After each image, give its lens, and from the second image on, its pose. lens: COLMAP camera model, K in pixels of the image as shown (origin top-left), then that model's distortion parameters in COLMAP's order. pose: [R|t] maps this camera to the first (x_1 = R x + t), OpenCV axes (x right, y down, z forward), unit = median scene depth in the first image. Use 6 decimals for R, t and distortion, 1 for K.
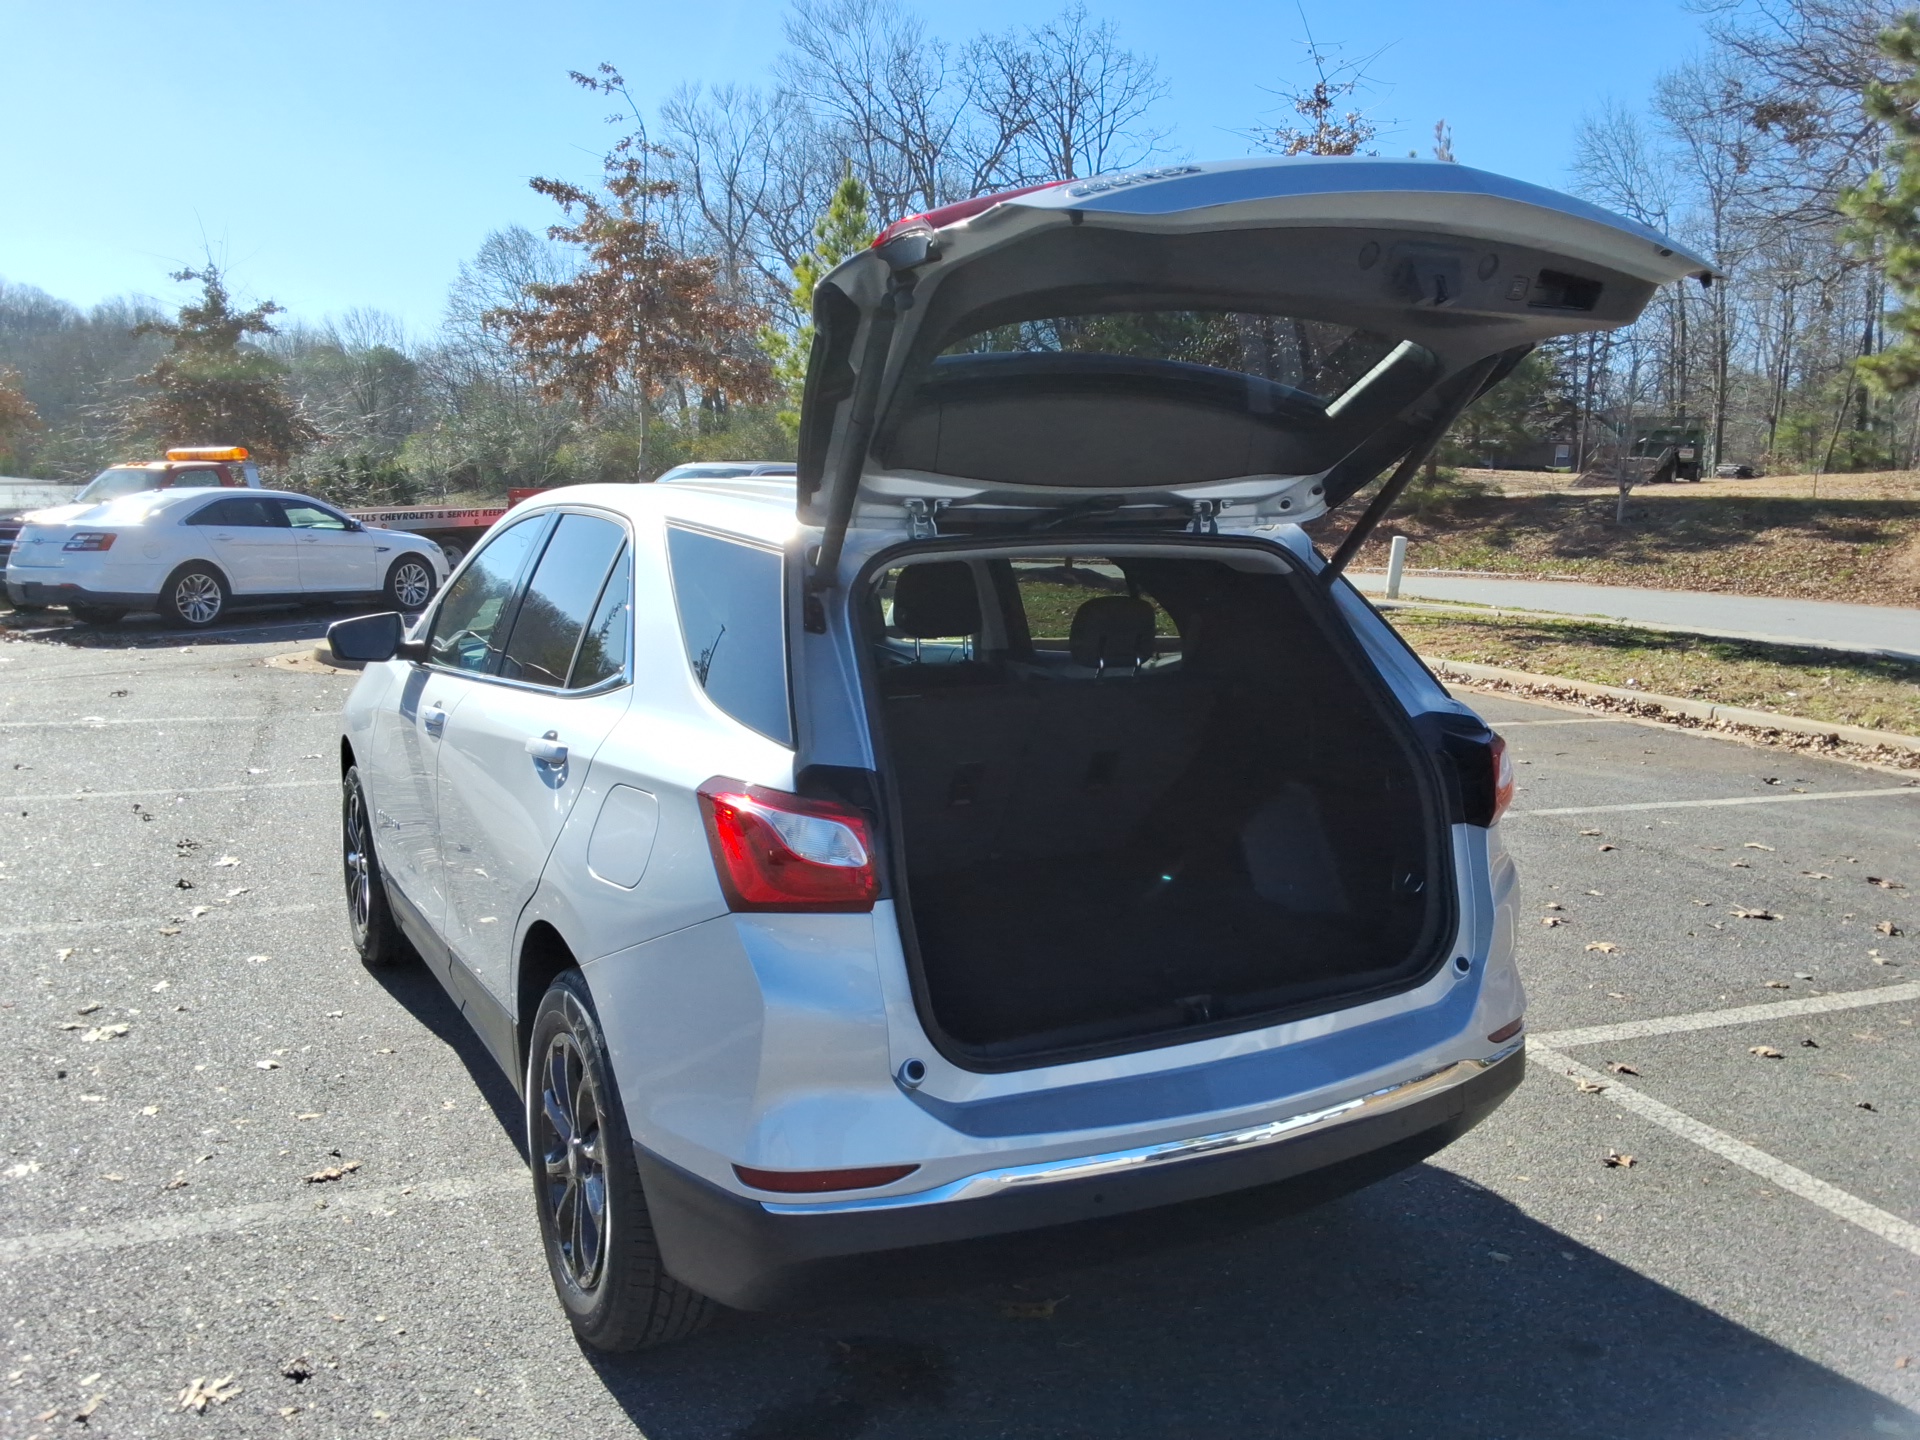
lens RADIAL K [[1561.3, 0, 972.6], [0, 1561.3, 693.3], [0, 0, 1]] dist [0.110780, -0.166062]
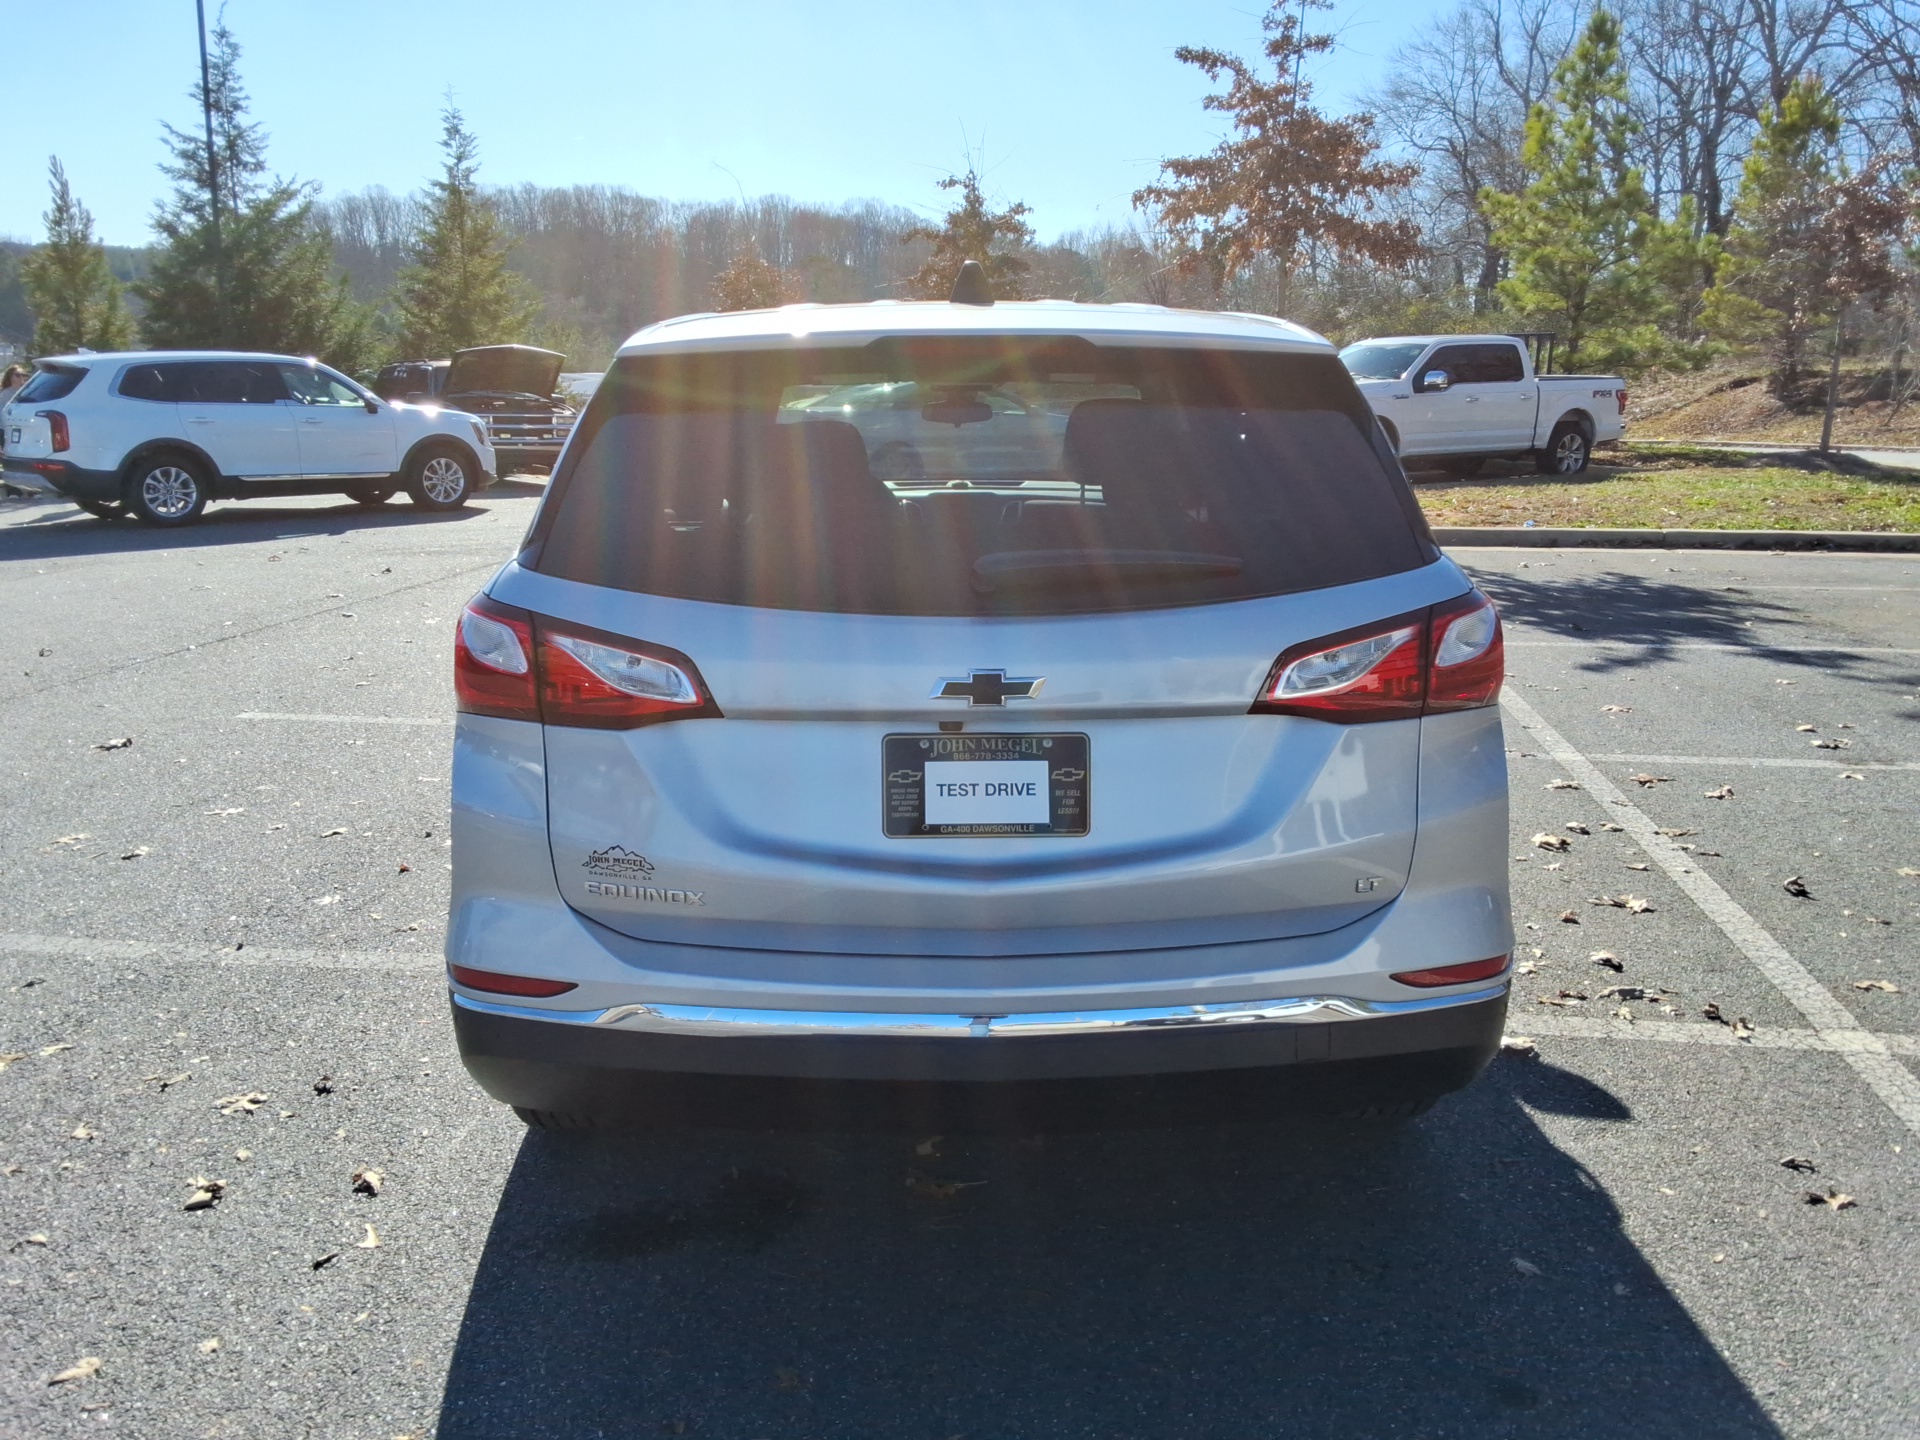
lens RADIAL K [[1561.3, 0, 972.6], [0, 1561.3, 693.3], [0, 0, 1]] dist [0.110780, -0.166062]
pose [[0.878933, 0.081299, -0.469964, 0.101649], [-0.050025, 0.995644, 0.078680, 0.005280], [0.474314, -0.045645, 0.879172, 0.043903]]
